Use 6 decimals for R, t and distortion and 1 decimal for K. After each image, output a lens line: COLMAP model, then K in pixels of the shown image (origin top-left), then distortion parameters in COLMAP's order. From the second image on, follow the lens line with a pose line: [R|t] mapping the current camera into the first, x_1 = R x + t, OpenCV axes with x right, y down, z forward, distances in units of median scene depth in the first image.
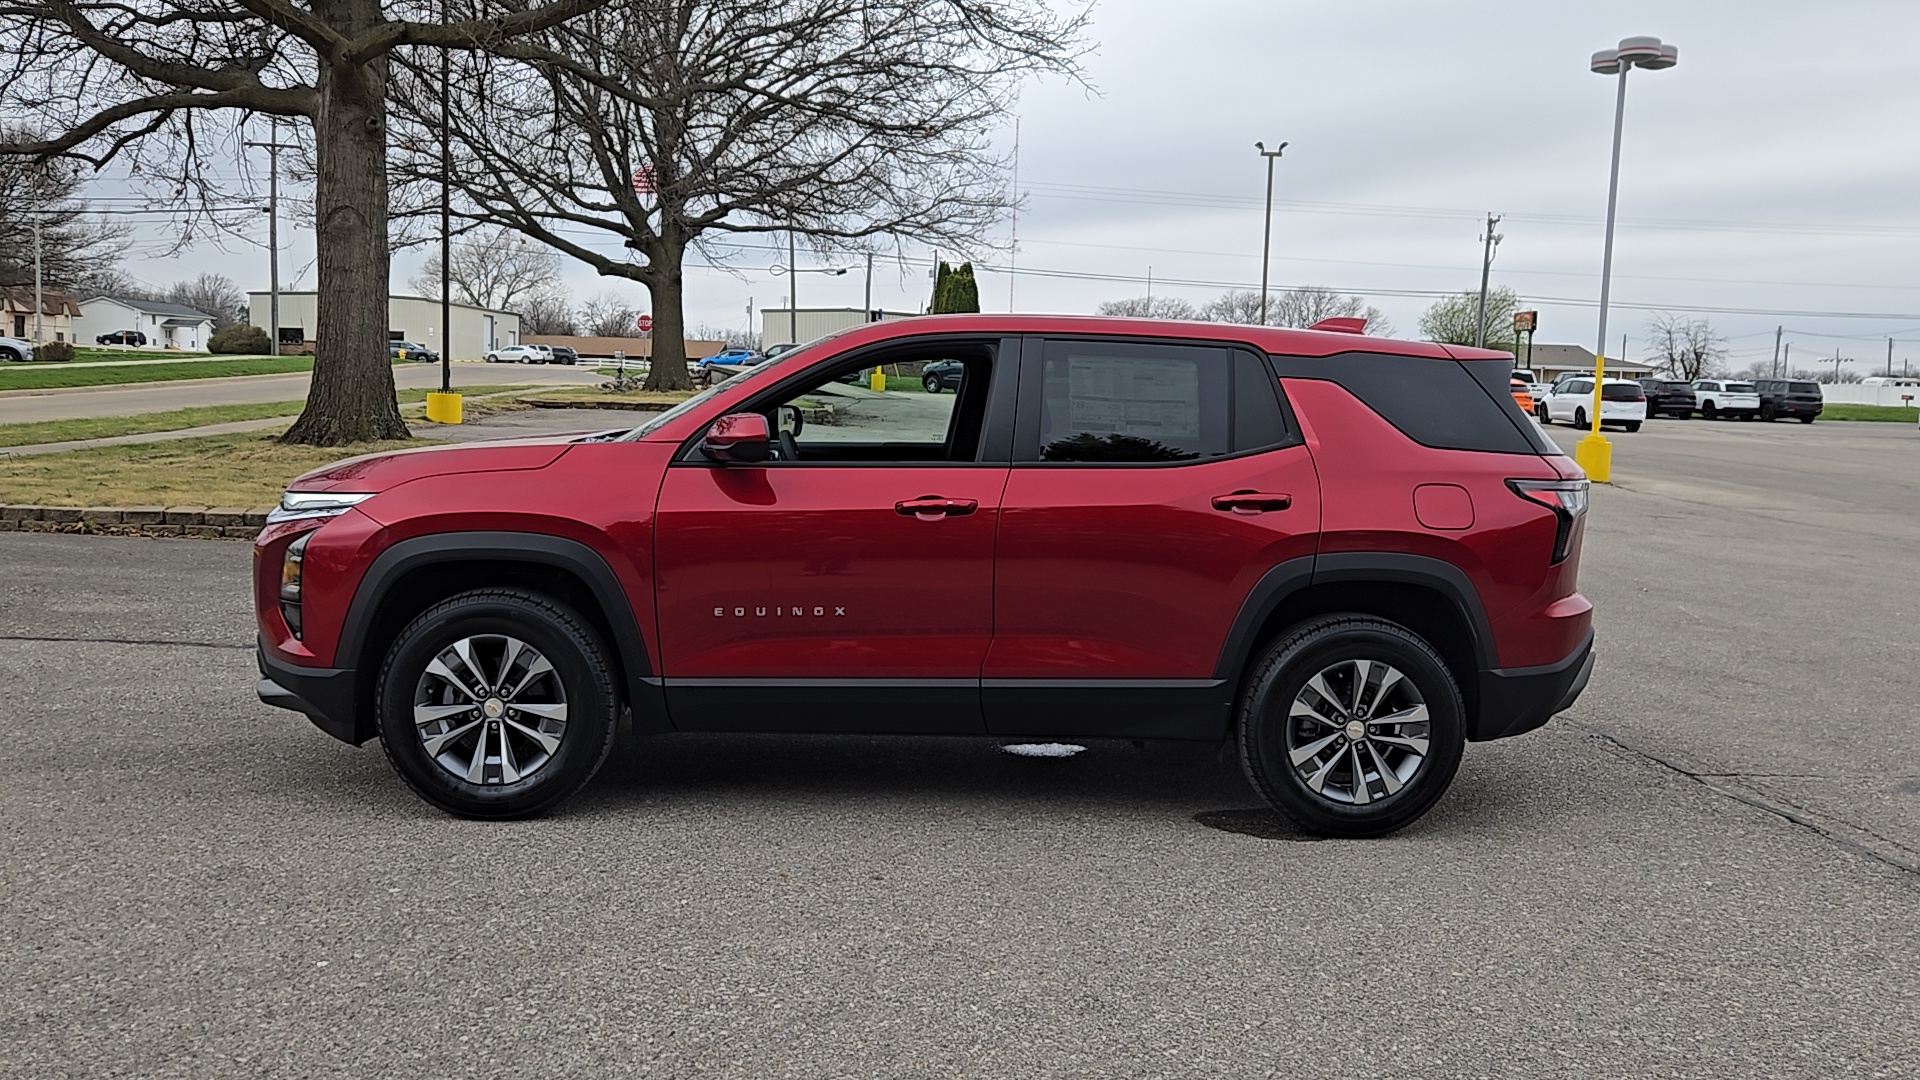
lens RADIAL K [[1611.7, 0, 962.4], [0, 1611.7, 525.4], [0, 0, 1]] dist [0.006582, -0.005903]
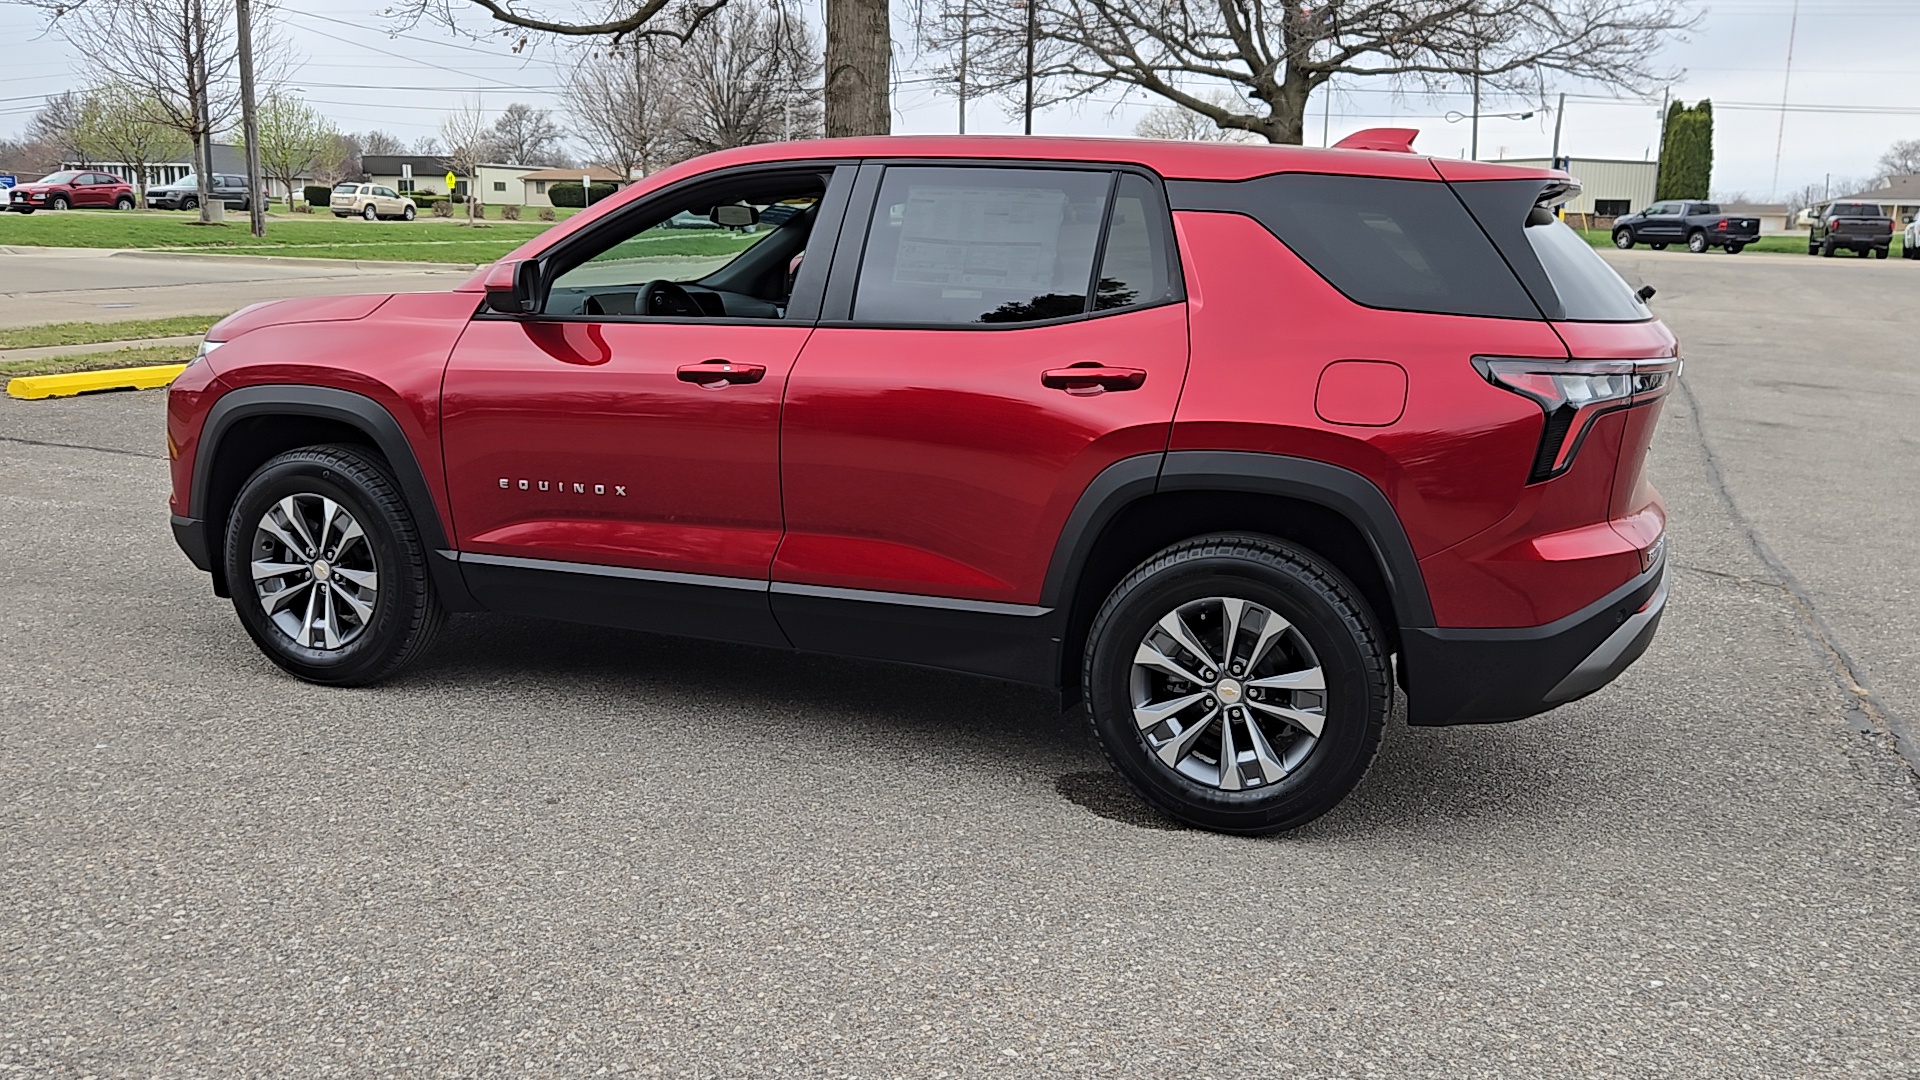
lens RADIAL K [[1611.7, 0, 922.7], [0, 1611.7, 540.4], [0, 0, 1]] dist [0.006582, -0.005903]
pose [[0.901737, 0.071378, -0.426352, 0.427940], [-0.030815, 0.994378, 0.101301, -0.012570], [0.431186, -0.078209, 0.898867, 0.279352]]
